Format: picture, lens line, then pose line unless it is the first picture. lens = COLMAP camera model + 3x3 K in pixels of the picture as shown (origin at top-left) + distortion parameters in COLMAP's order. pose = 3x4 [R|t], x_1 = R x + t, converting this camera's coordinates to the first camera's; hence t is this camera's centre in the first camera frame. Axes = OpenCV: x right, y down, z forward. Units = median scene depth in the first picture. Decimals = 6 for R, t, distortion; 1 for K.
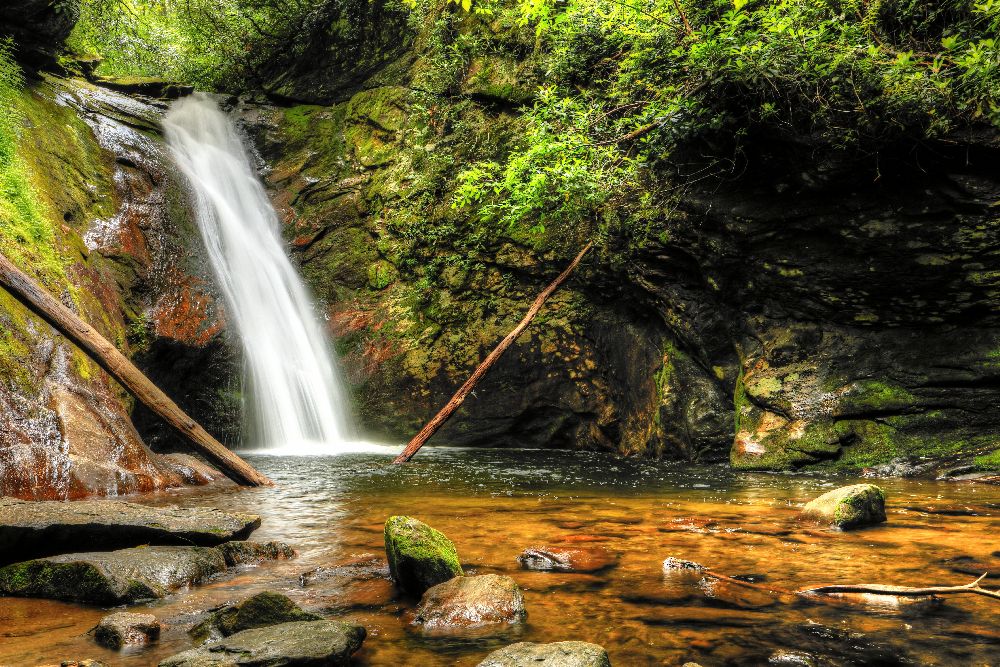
lens RADIAL K [[878.5, 0, 509.2], [0, 878.5, 378.6], [0, 0, 1]] dist [-0.087204, 0.064636]
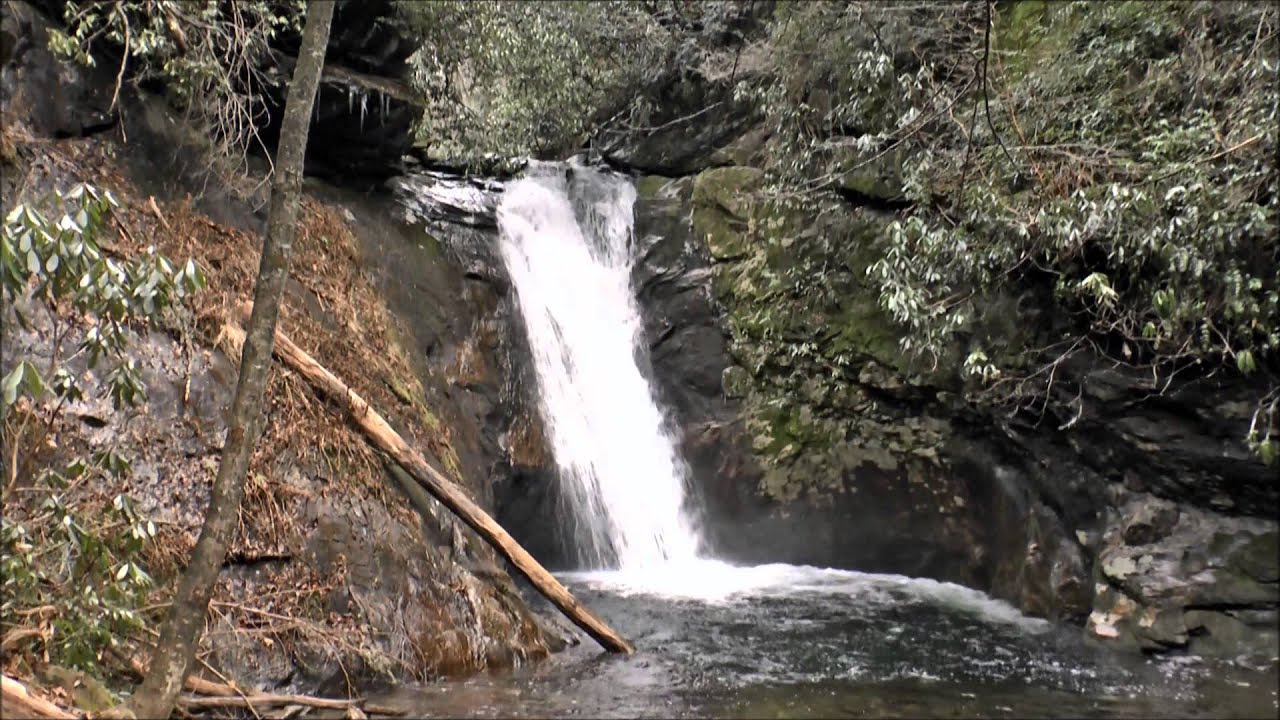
lens RADIAL K [[1184.4, 0, 611.9], [0, 1184.4, 332.6], [0, 0, 1]] dist [-0.093003, 0.065133]
pose [[0.969355, -0.022747, -0.244608, 0.037049], [0.009897, 0.998512, -0.053636, -0.115754], [0.245464, 0.049571, 0.968138, -0.268314]]
